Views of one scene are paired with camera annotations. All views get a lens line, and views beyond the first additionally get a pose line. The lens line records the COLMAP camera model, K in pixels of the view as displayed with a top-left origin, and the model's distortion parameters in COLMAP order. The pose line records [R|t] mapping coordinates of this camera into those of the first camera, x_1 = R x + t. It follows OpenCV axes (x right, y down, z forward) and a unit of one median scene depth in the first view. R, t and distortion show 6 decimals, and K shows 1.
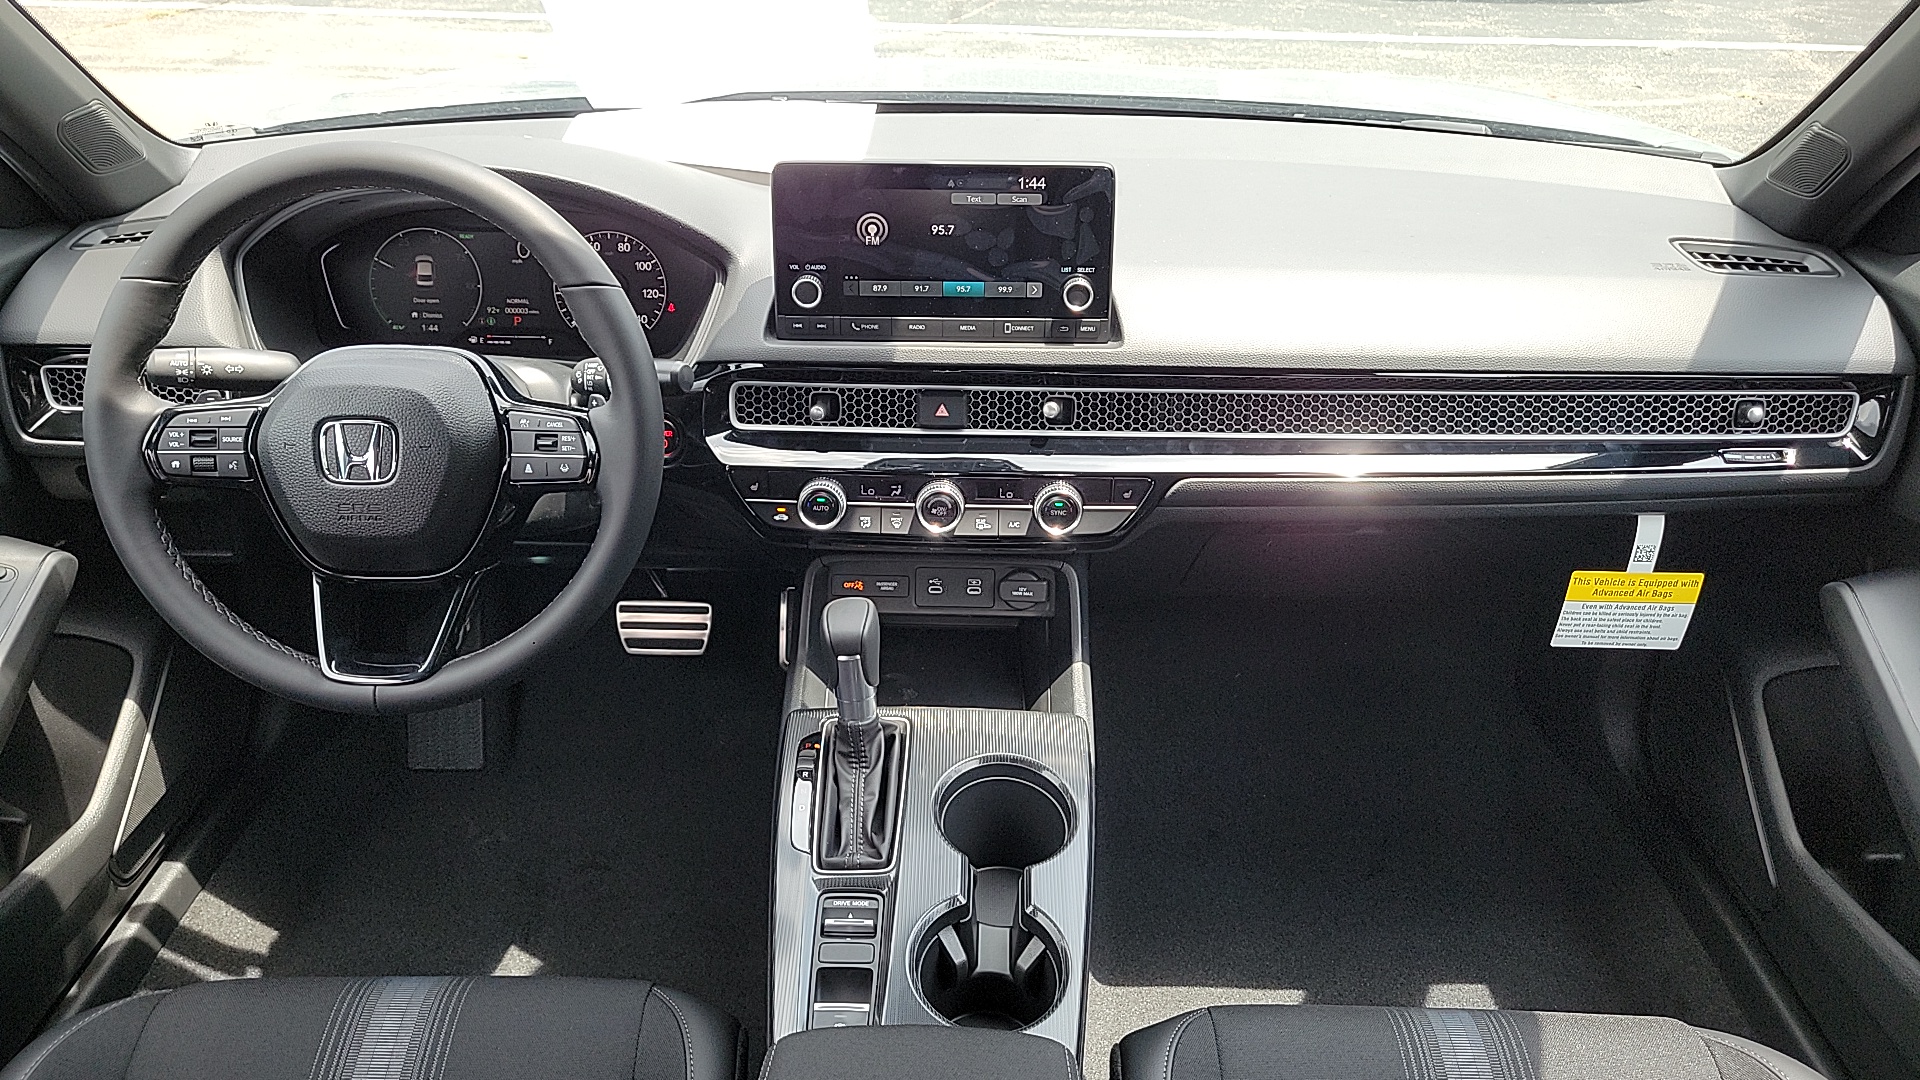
lens RADIAL K [[1446.5, 0, 1007.6], [0, 1446.5, 544.7], [0, 0, 1]] dist [-0.001458, -0.010898]
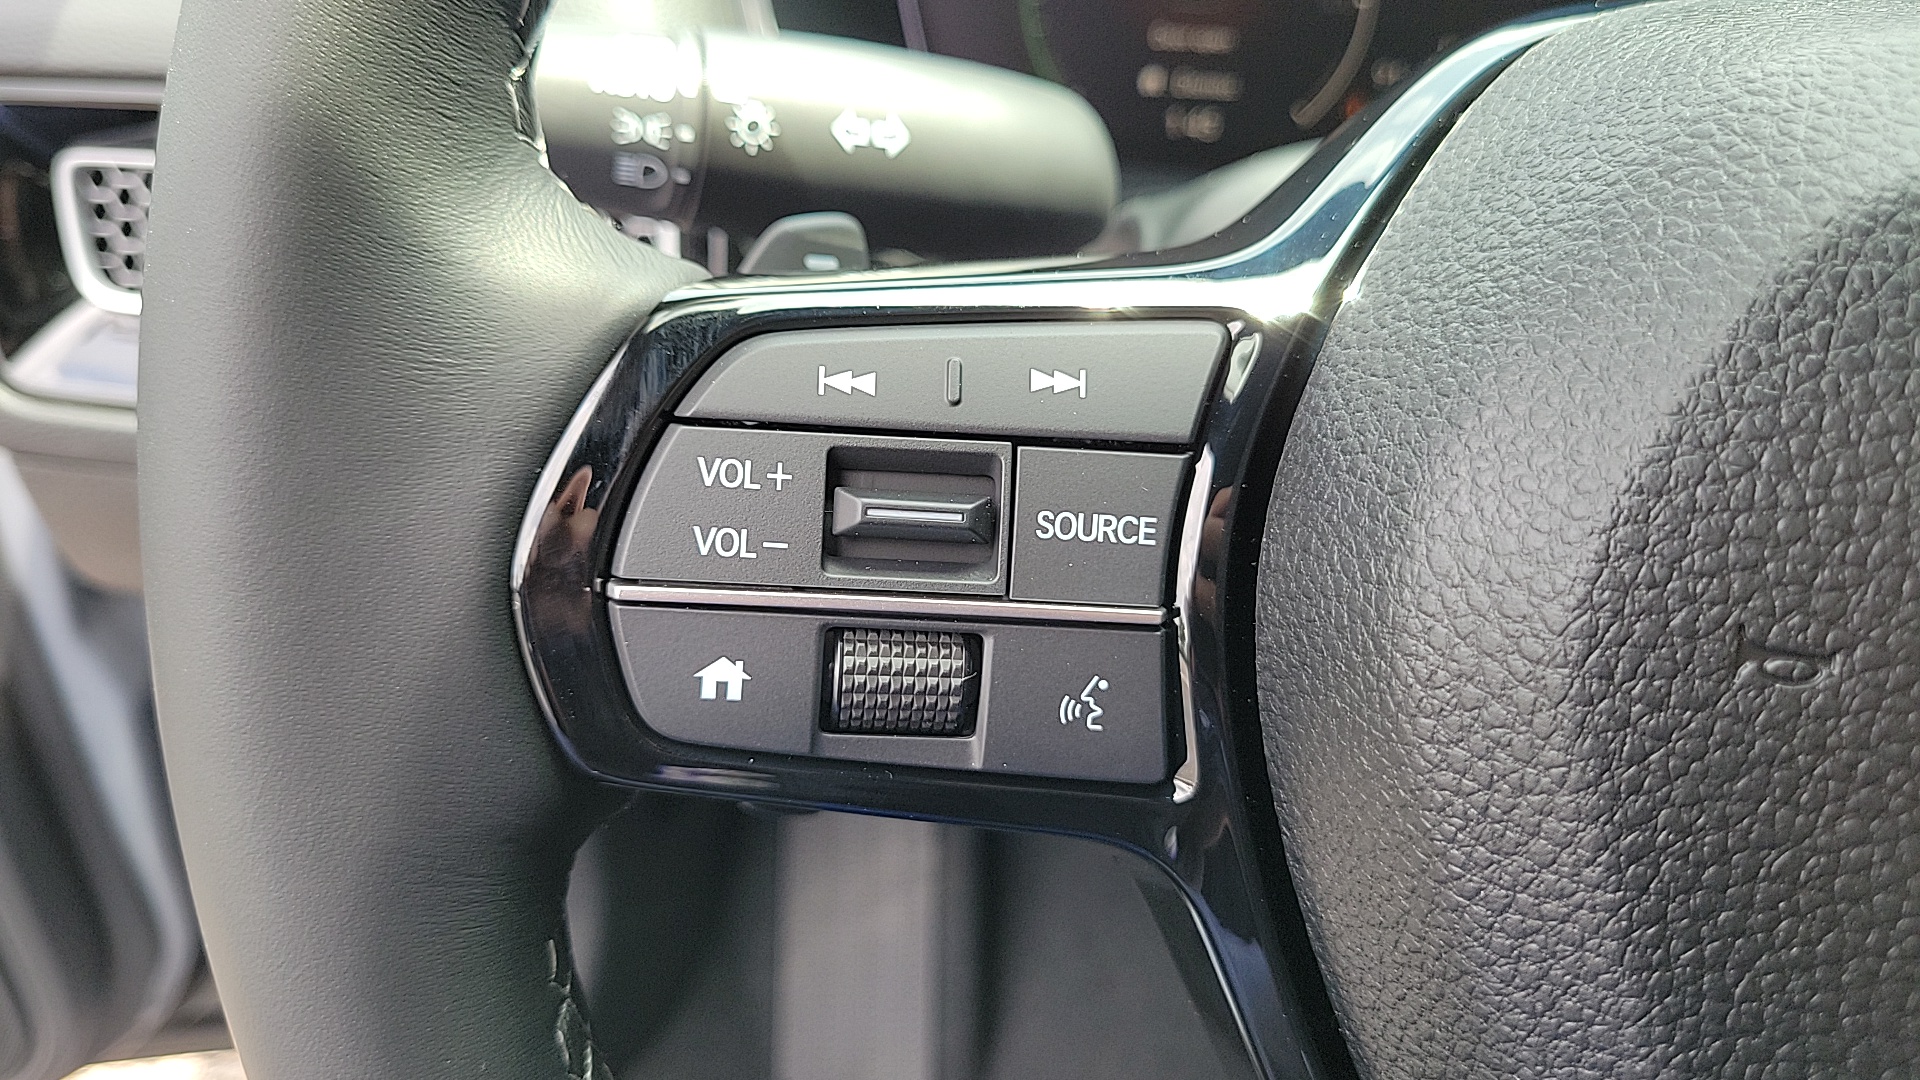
lens RADIAL K [[1484.8, 0, 956.9], [0, 1484.8, 537.9], [0, 0, 1]] dist [-0.047204, -0.001758]
pose [[0.993232, 0.067319, -0.094648, -0.472242], [-0.066297, 0.997703, 0.013897, -0.064332], [0.095366, -0.007528, 0.995414, 0.748000]]
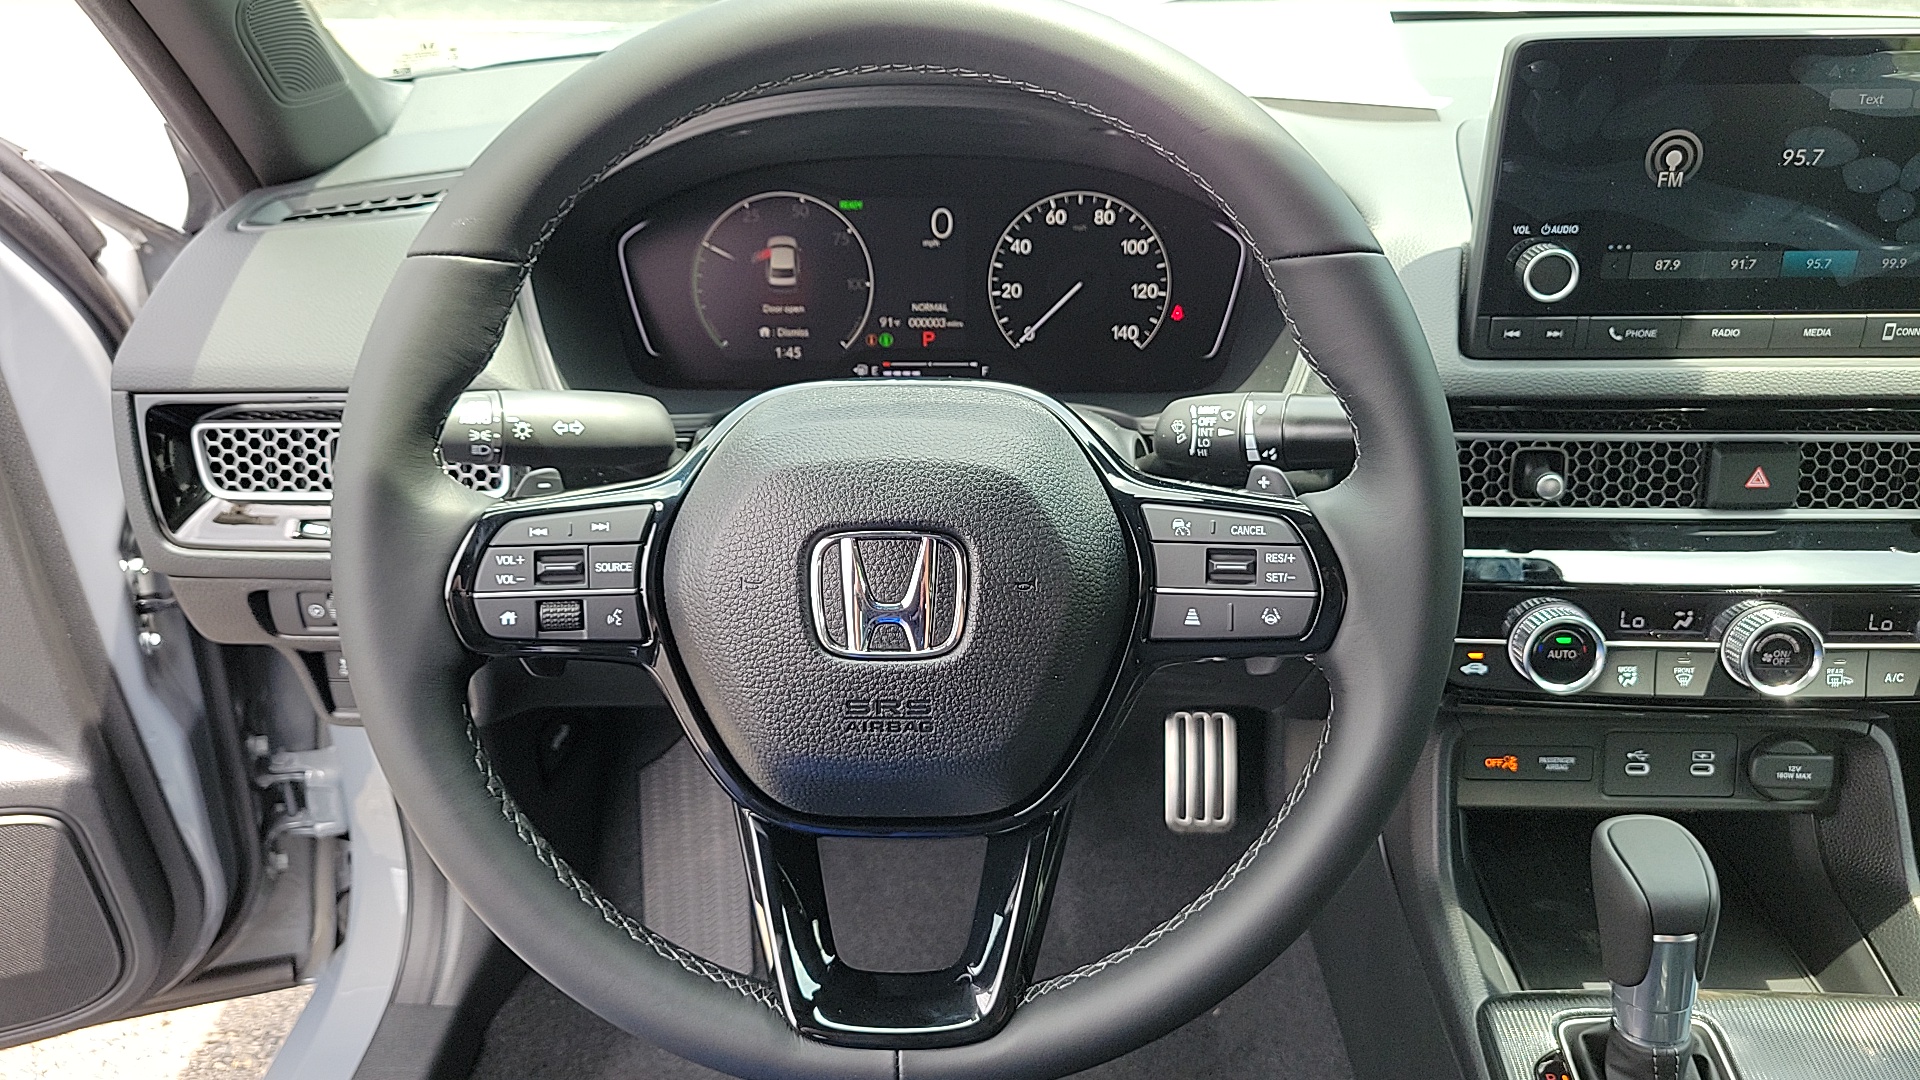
lens RADIAL K [[1446.5, 0, 956.8], [0, 1446.5, 535.7], [0, 0, 1]] dist [-0.001458, -0.010898]
pose [[0.999409, -0.014606, -0.031117, -0.350933], [0.013793, 0.999562, -0.026189, -0.060772], [0.031486, 0.025744, 0.999173, 0.431252]]
